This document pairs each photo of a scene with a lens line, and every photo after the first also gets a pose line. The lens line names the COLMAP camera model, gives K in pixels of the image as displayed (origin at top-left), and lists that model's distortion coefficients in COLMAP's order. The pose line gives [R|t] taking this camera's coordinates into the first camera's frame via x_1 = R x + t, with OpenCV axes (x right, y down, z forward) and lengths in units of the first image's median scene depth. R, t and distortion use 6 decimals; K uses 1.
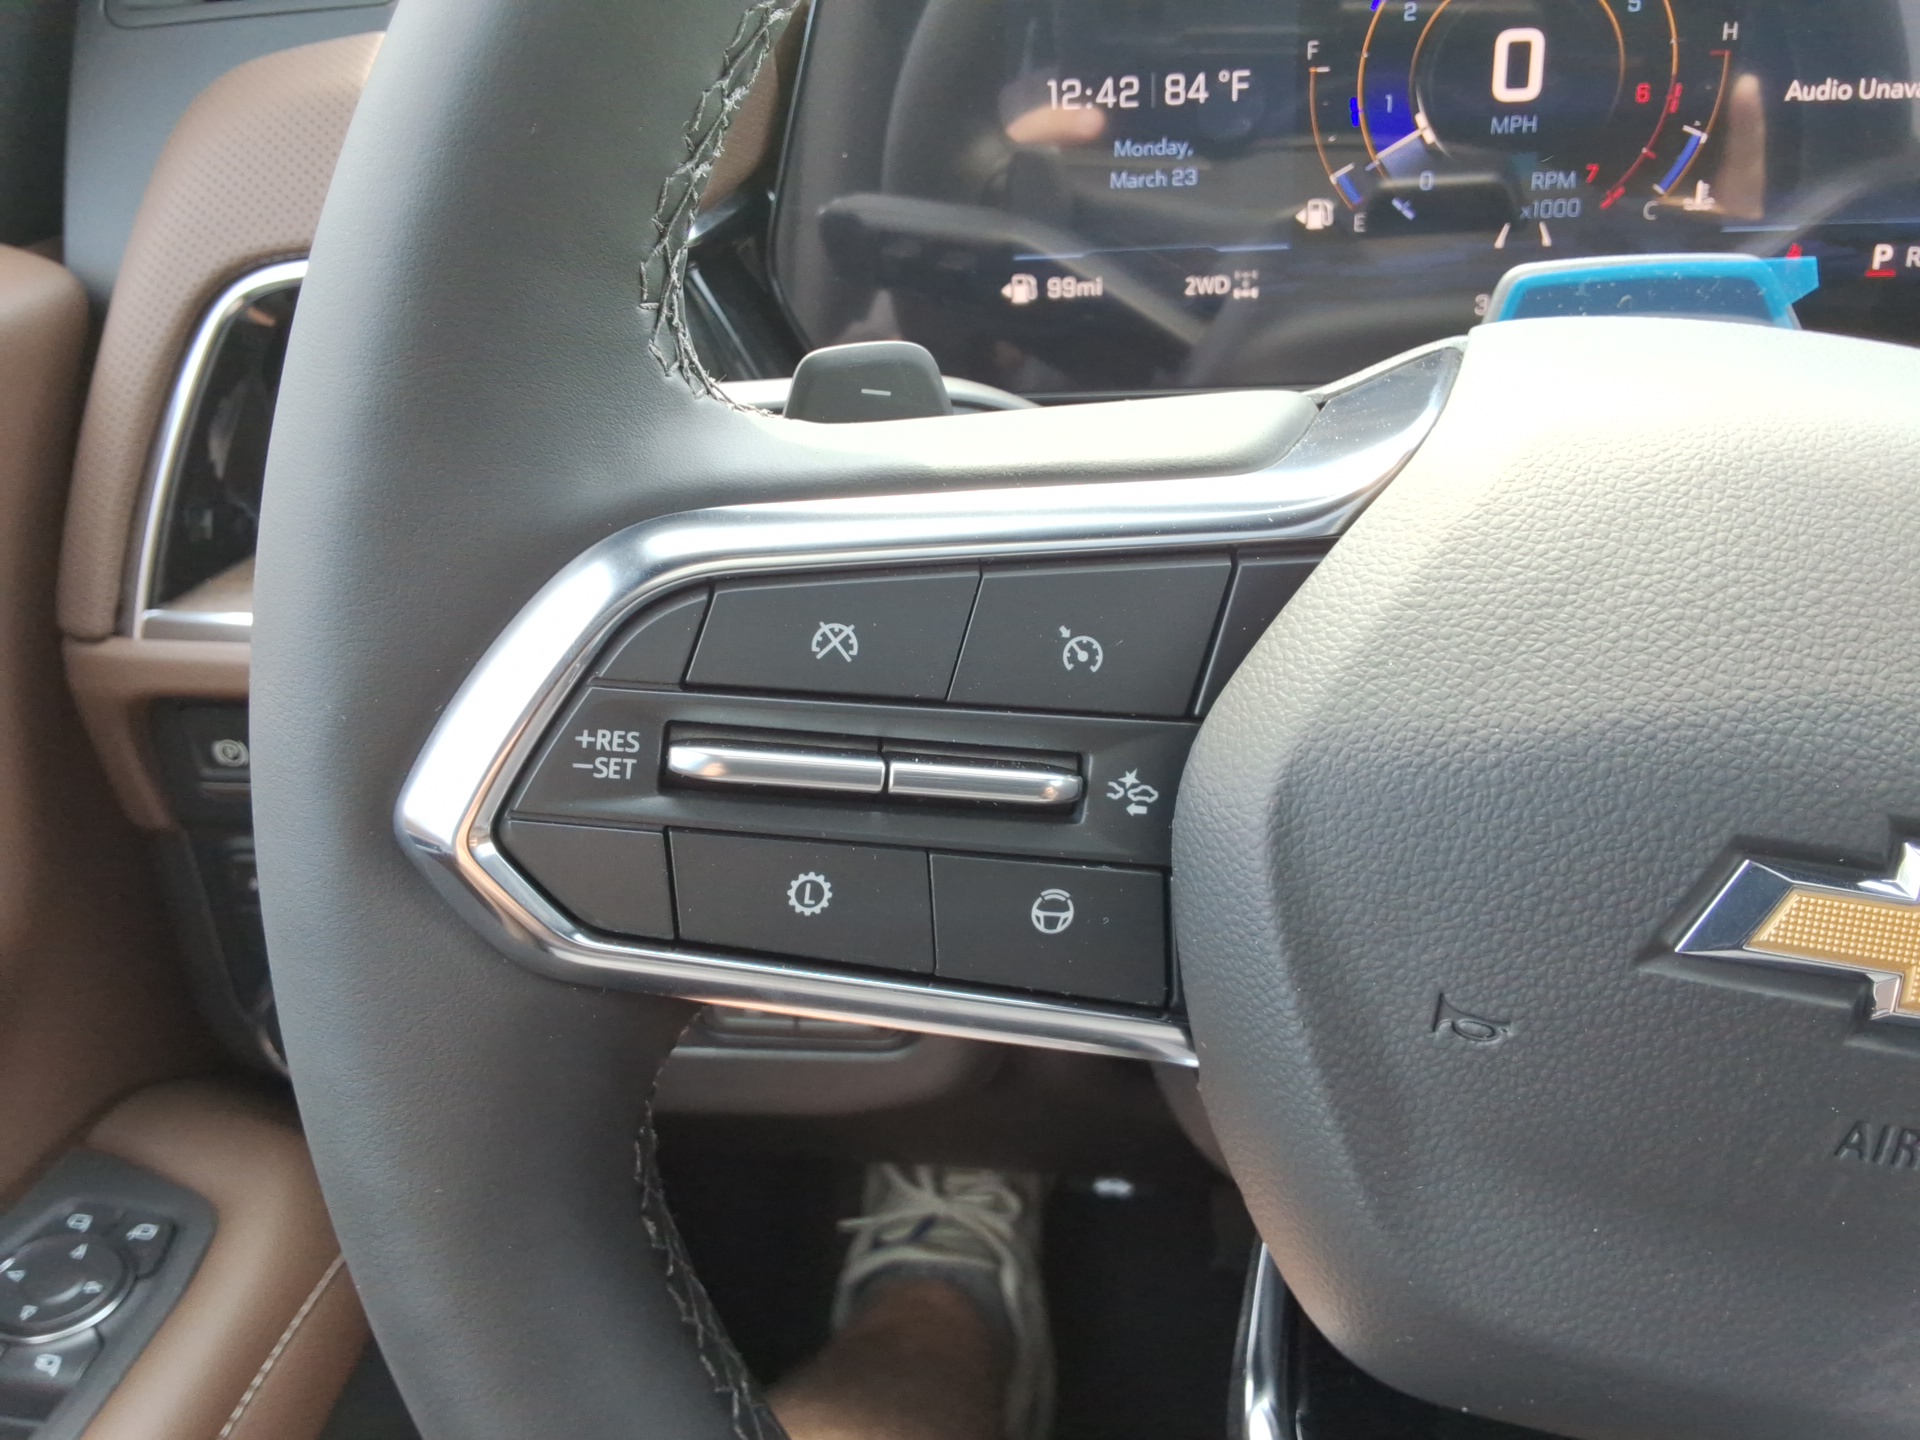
lens RADIAL K [[1518.2, 0, 972.7], [0, 1518.2, 717.3], [0, 0, 1]] dist [0.131945, -0.192802]
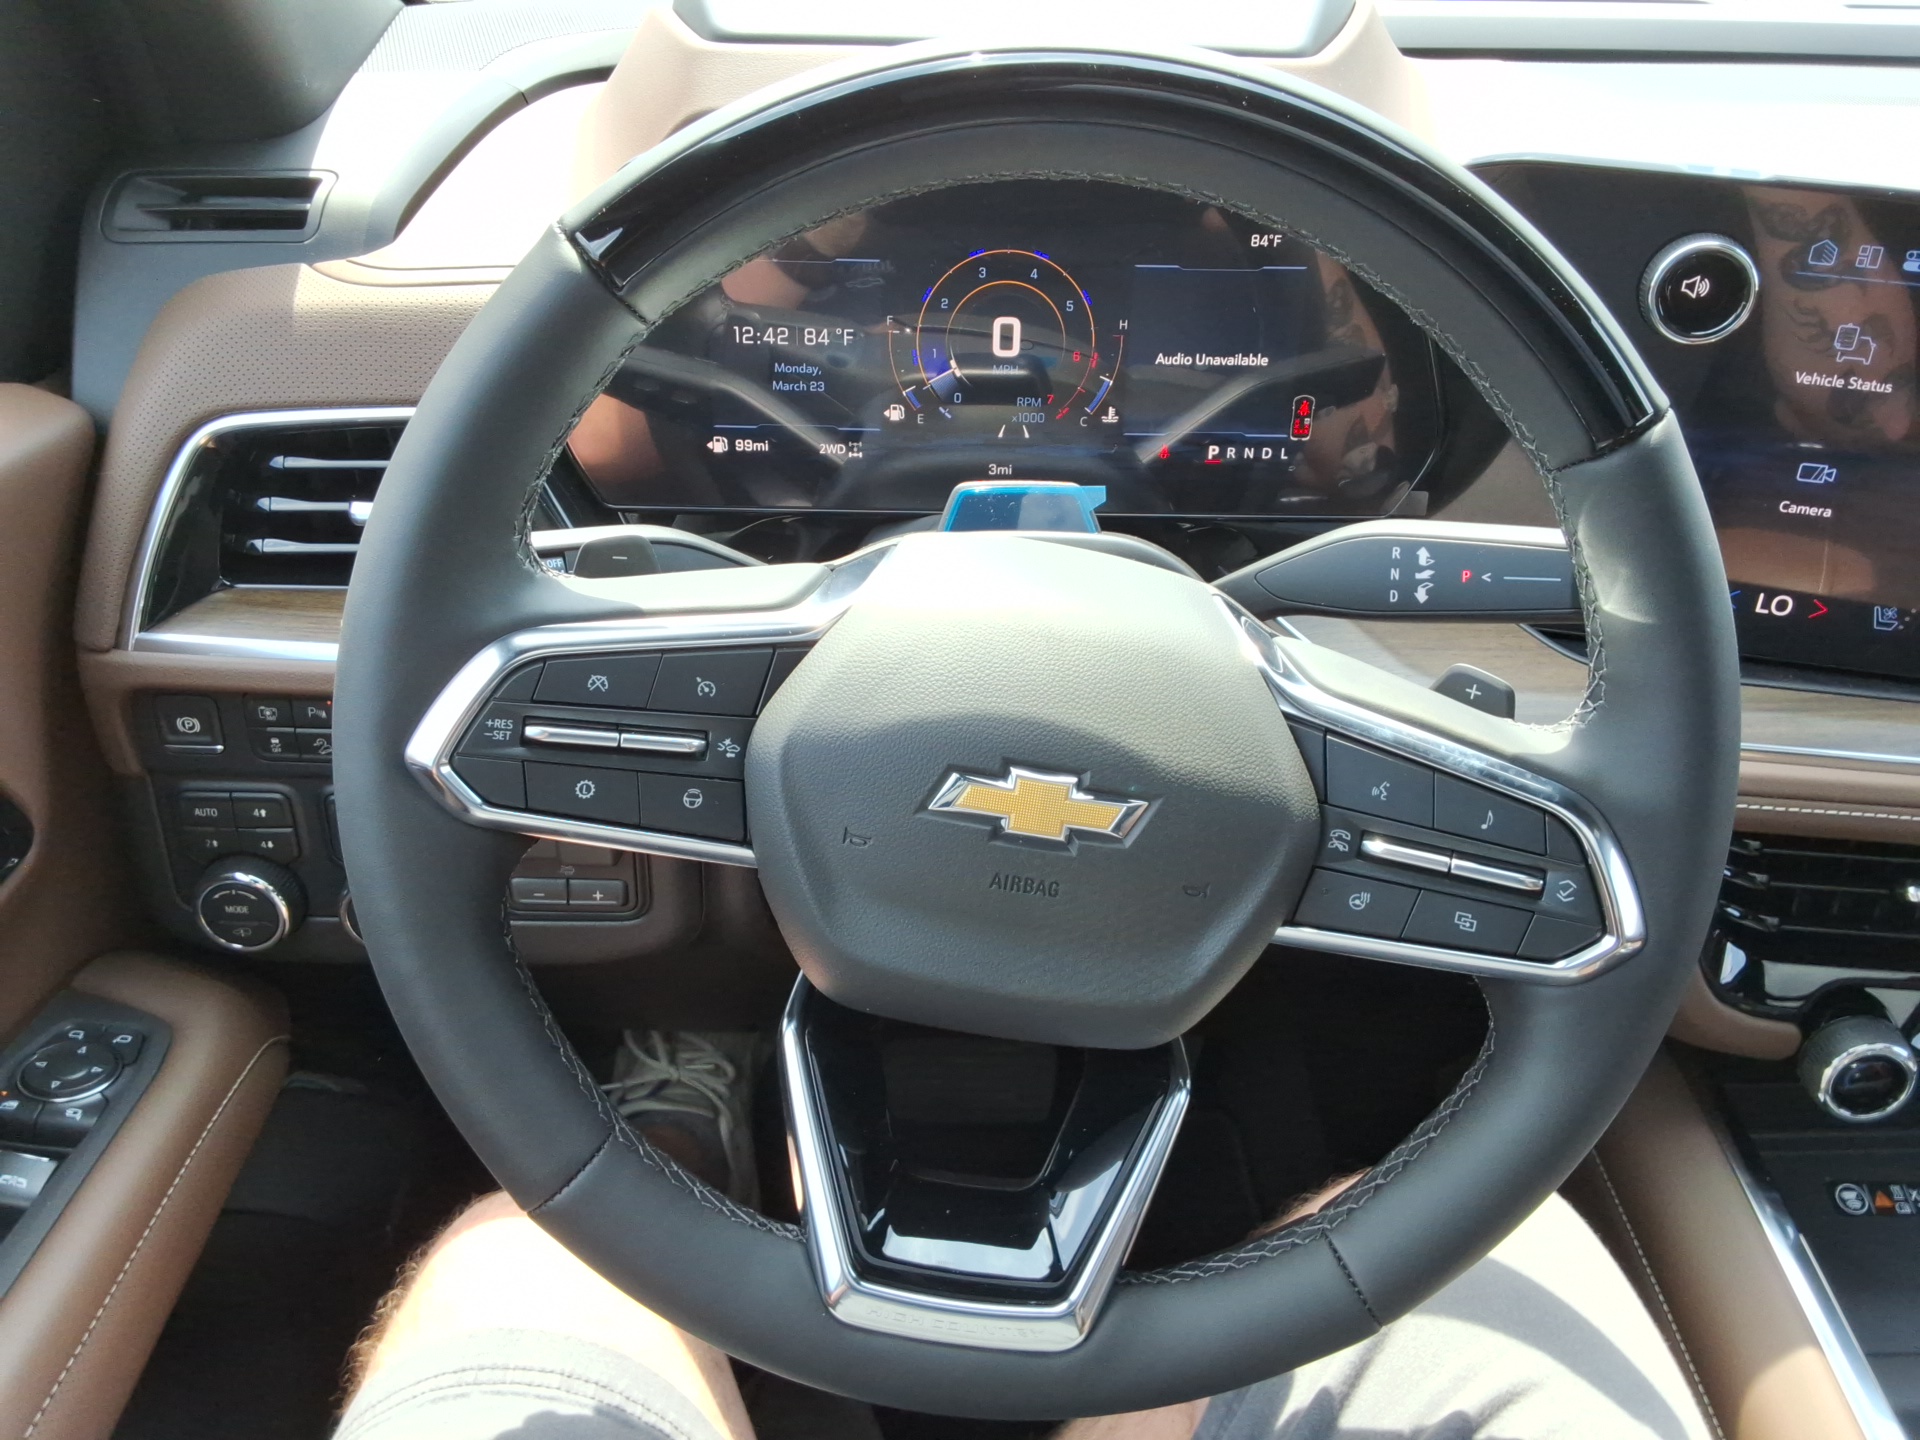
lens RADIAL K [[1543.1, 0, 975.5], [0, 1543.1, 698.9], [0, 0, 1]] dist [0.136226, -0.224493]
pose [[0.988718, 0.013302, 0.149198, 0.062722], [-0.013790, 0.999902, 0.002233, -0.018434], [-0.149154, -0.004265, 0.988805, -0.715596]]
